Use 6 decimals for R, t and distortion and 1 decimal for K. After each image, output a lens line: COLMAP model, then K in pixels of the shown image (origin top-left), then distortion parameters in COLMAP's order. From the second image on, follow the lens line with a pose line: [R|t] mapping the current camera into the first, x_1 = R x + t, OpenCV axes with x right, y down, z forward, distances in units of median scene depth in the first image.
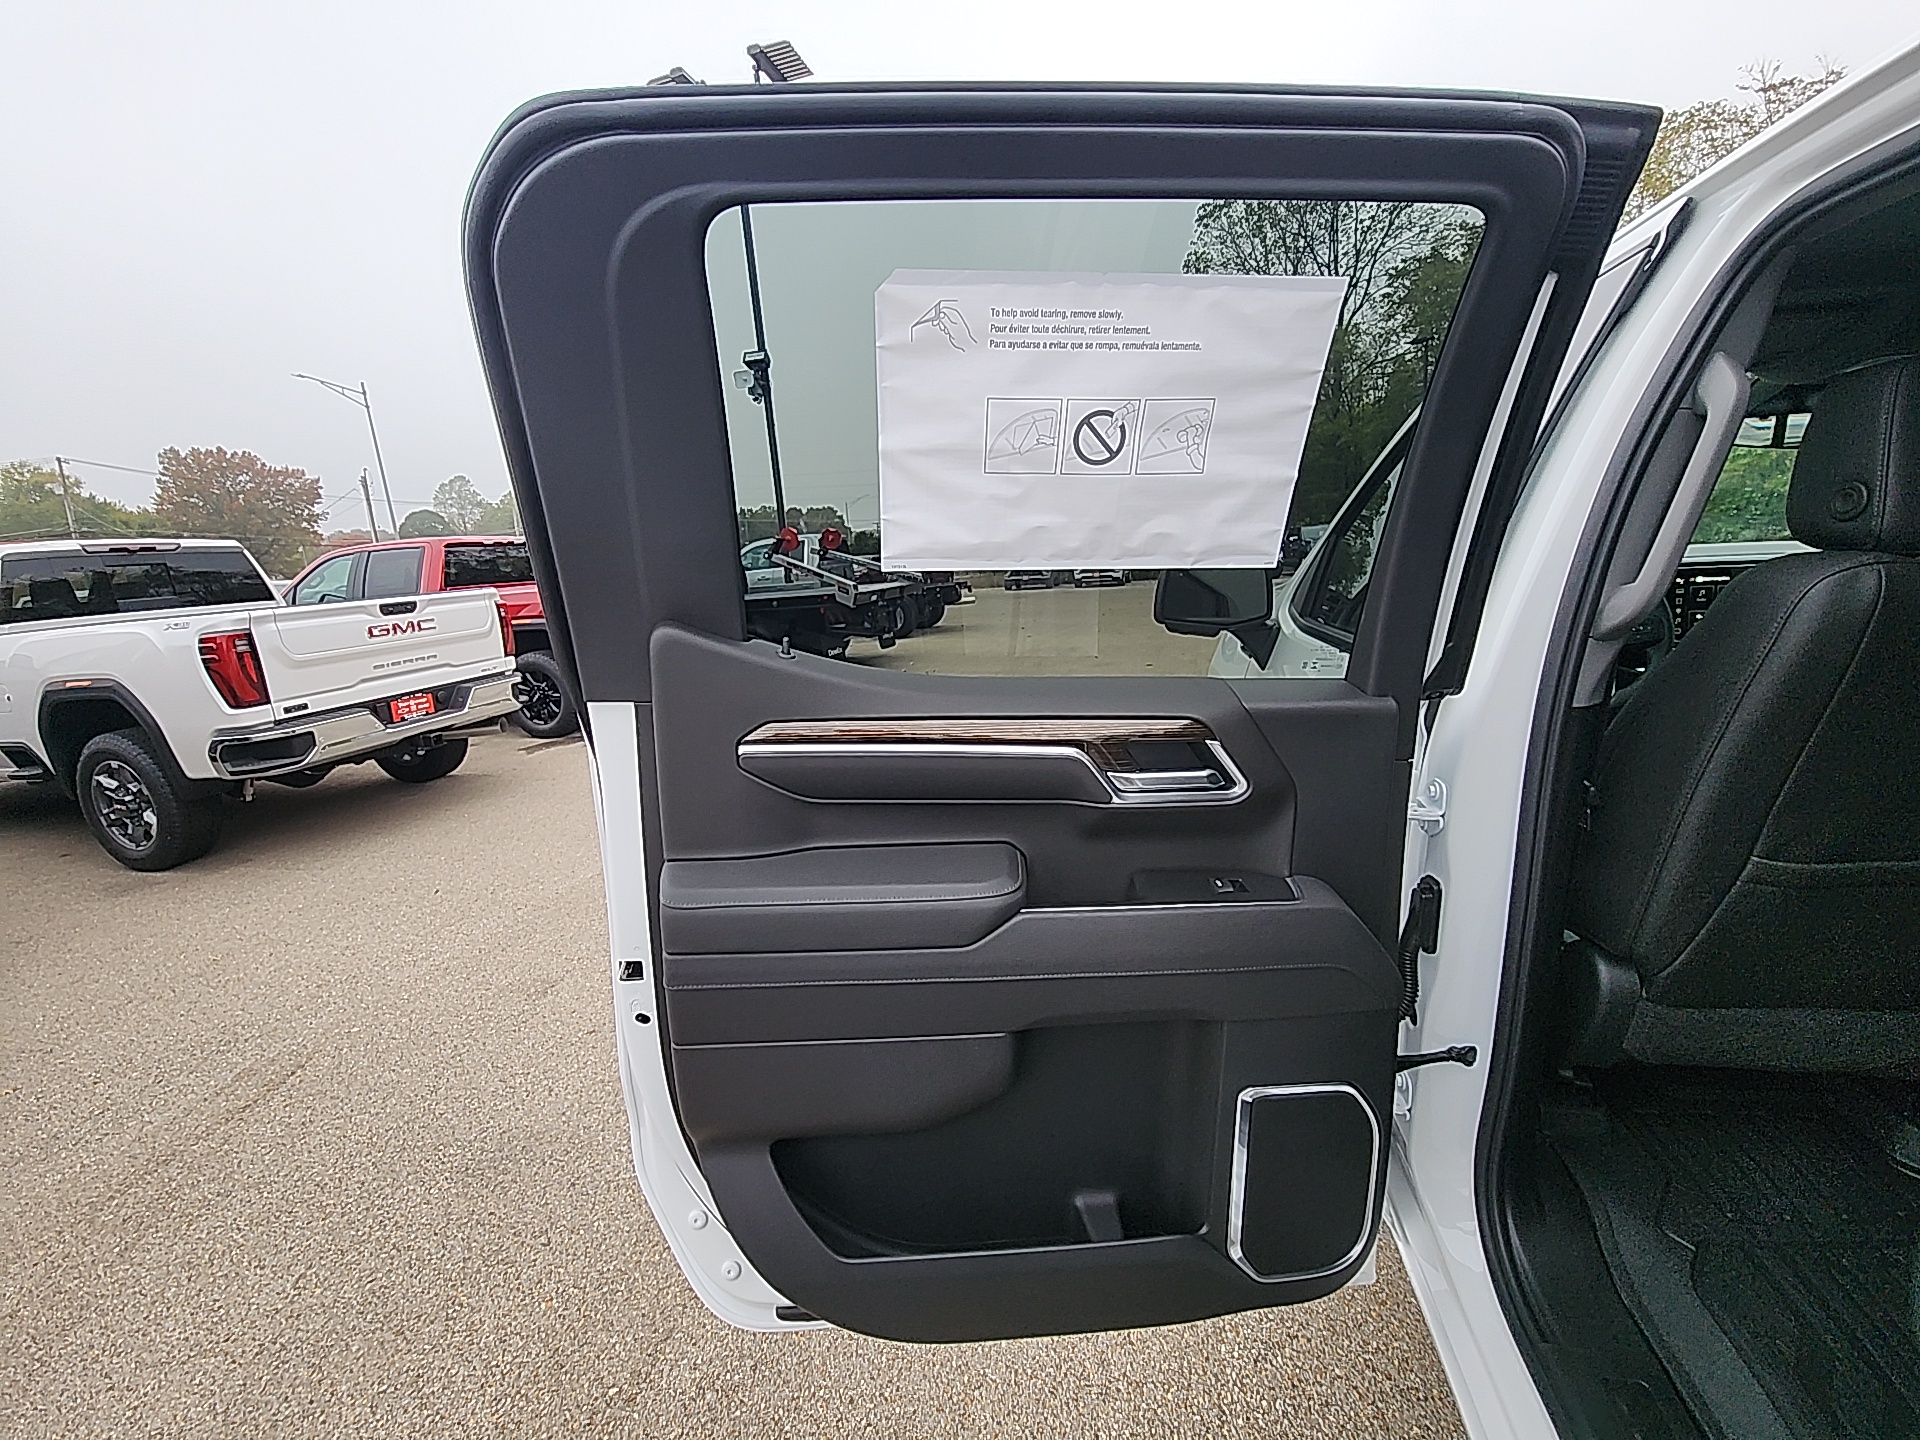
lens RADIAL K [[776.2, 0, 953.0], [0, 776.2, 705.7], [0, 0, 1]] dist [0.013013, -0.009039]
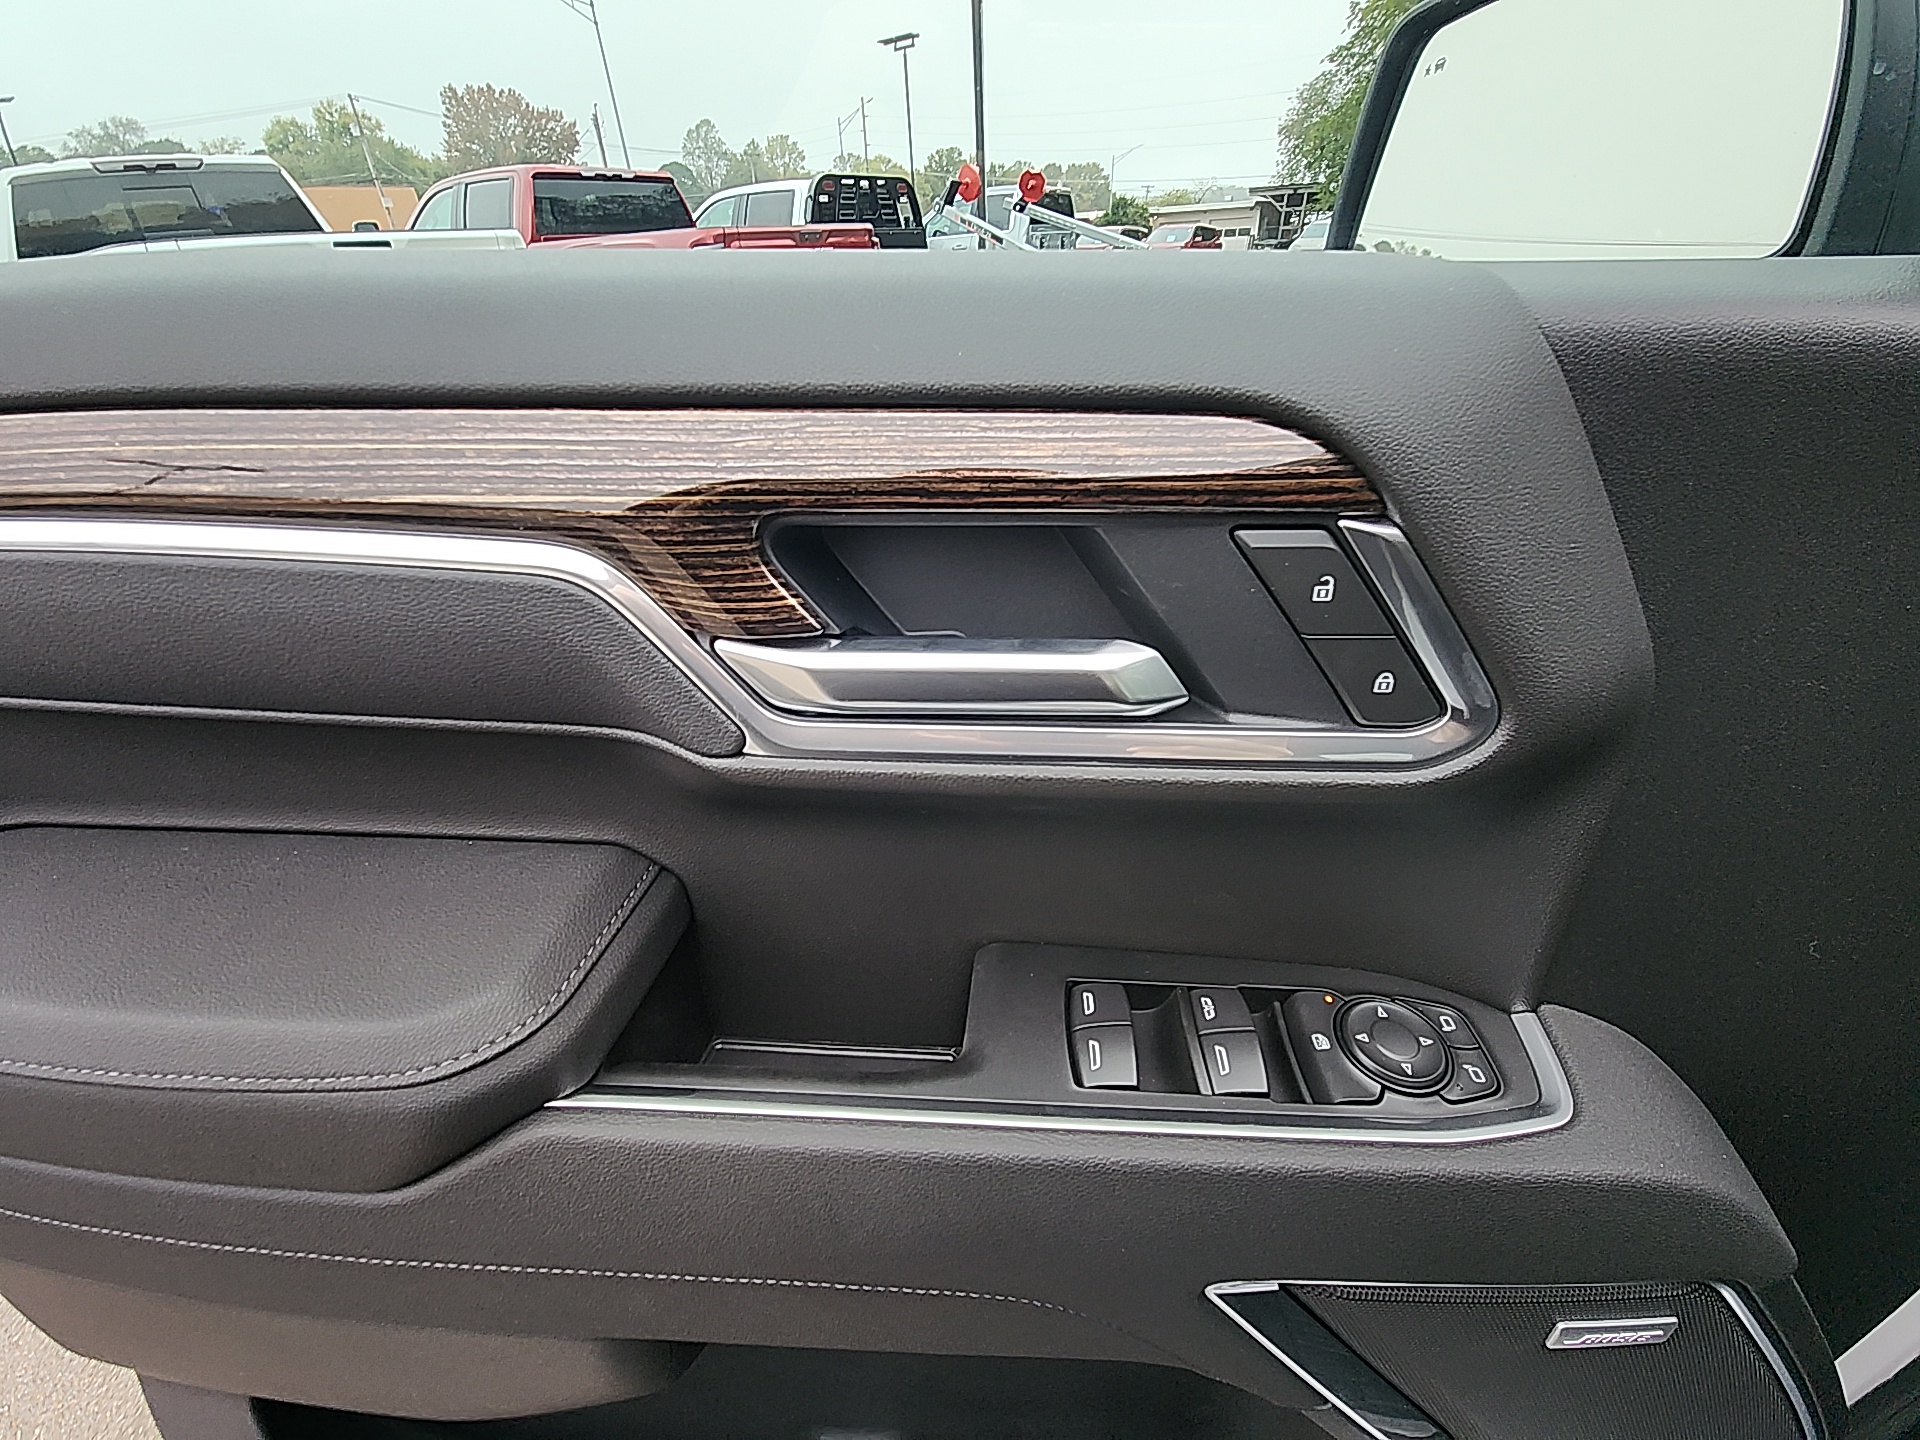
lens RADIAL K [[779.6, 0, 948.7], [0, 779.6, 711.8], [0, 0, 1]] dist [0.015823, -0.009242]
pose [[0.954001, 0.179569, -0.240078, 0.043613], [-0.083402, 0.928131, 0.362791, -0.016942], [0.287970, -0.326080, 0.900414, 0.169591]]
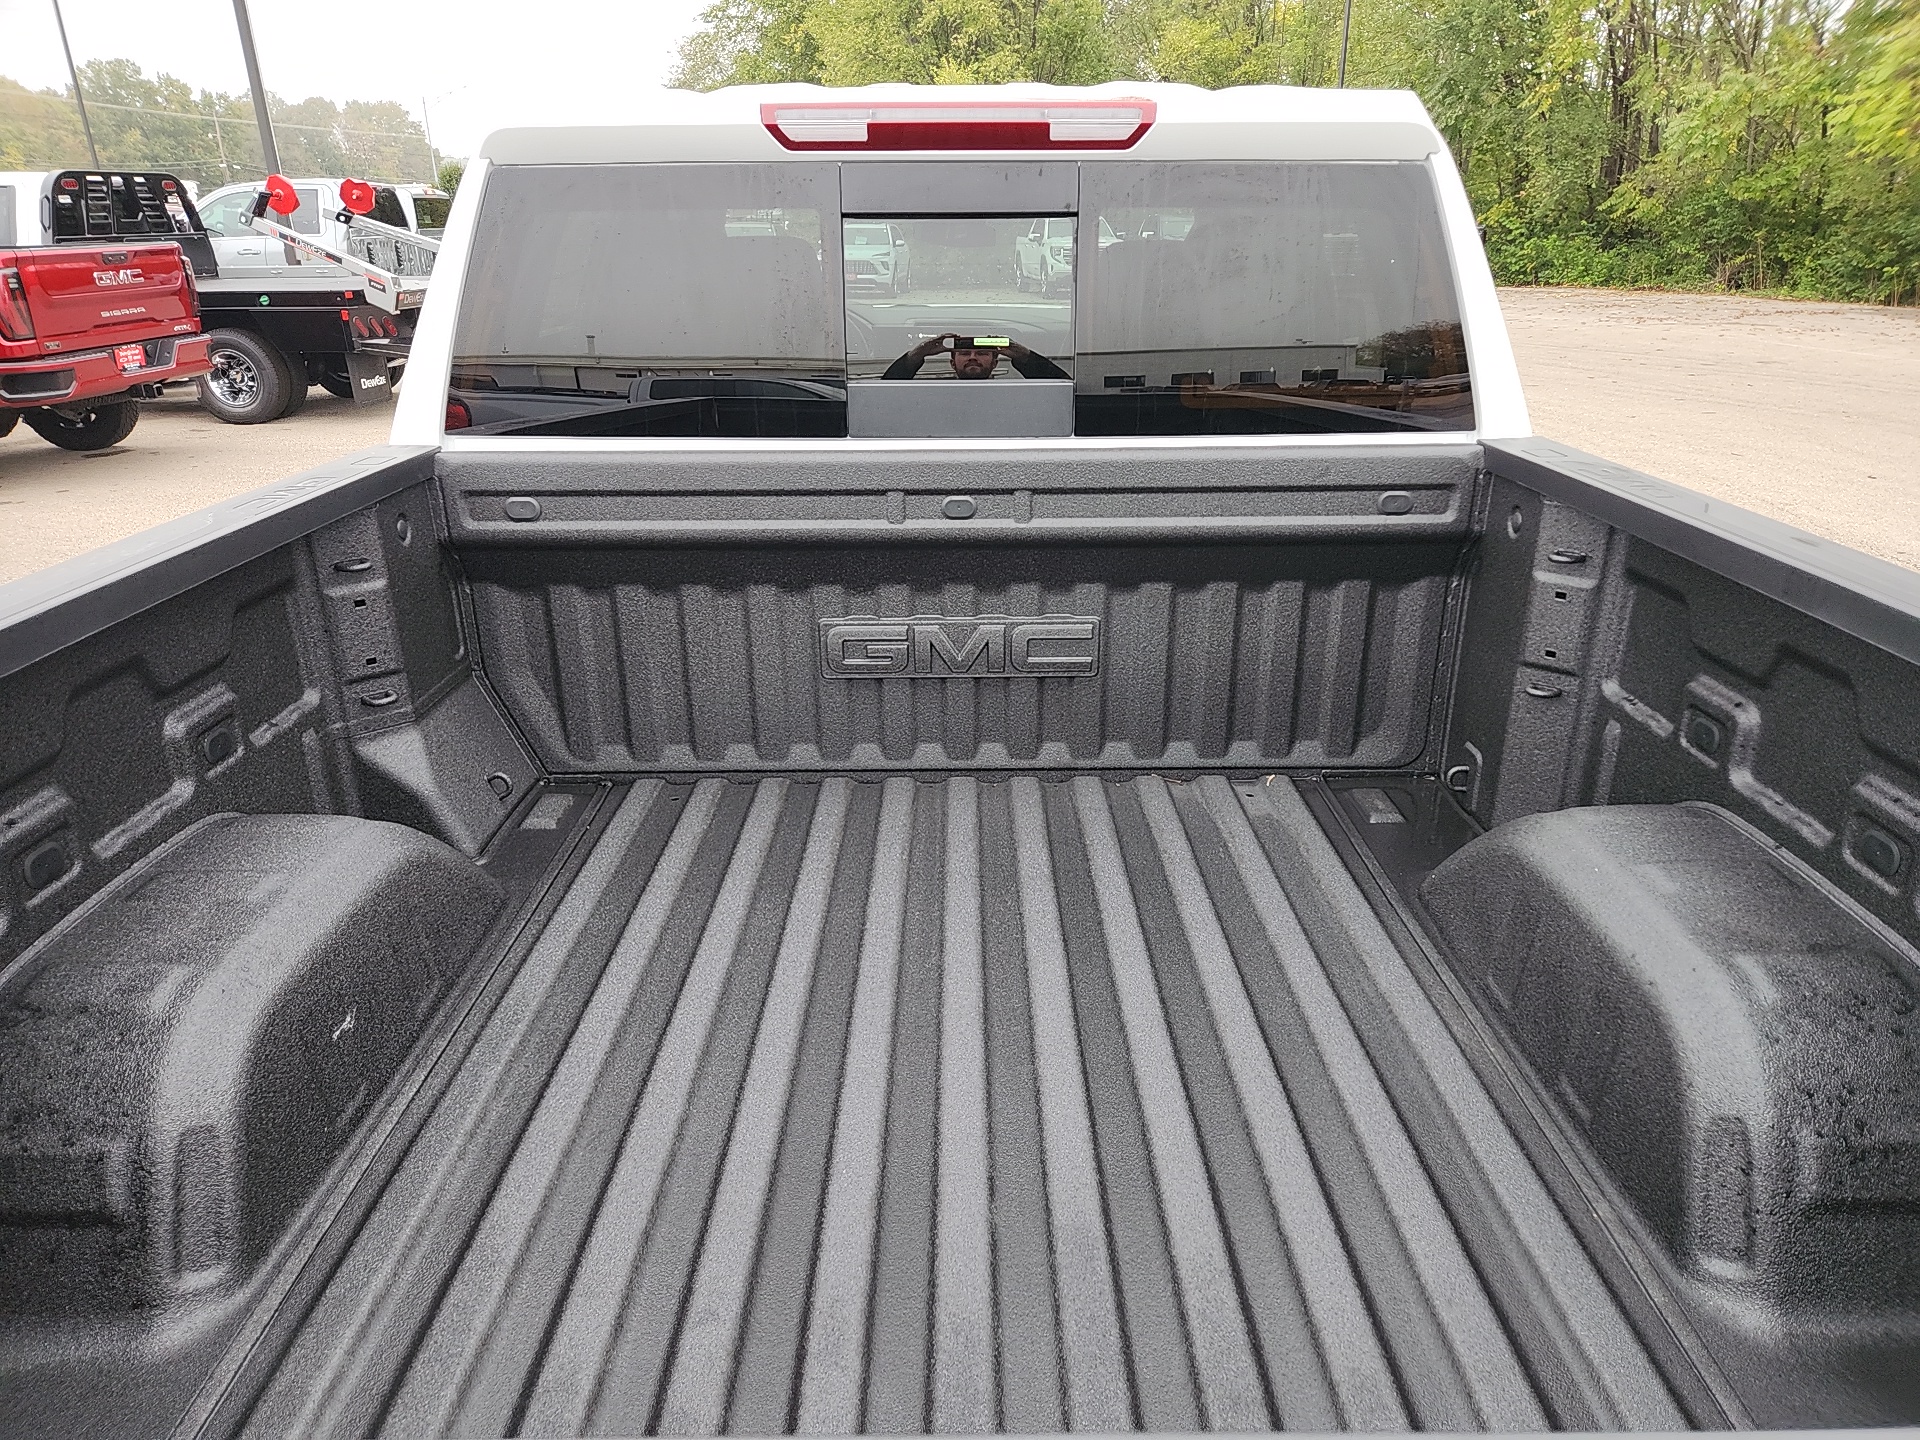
lens RADIAL K [[1268.6, 0, 961.4], [0, 1268.6, 744.9], [0, 0, 1]] dist [0.070844, -0.056751]
pose [[0.972787, -0.030949, 0.229624, 0.078167], [-0.013058, 0.982141, 0.187693, 0.022898], [-0.231332, -0.185584, 0.955010, -0.235177]]
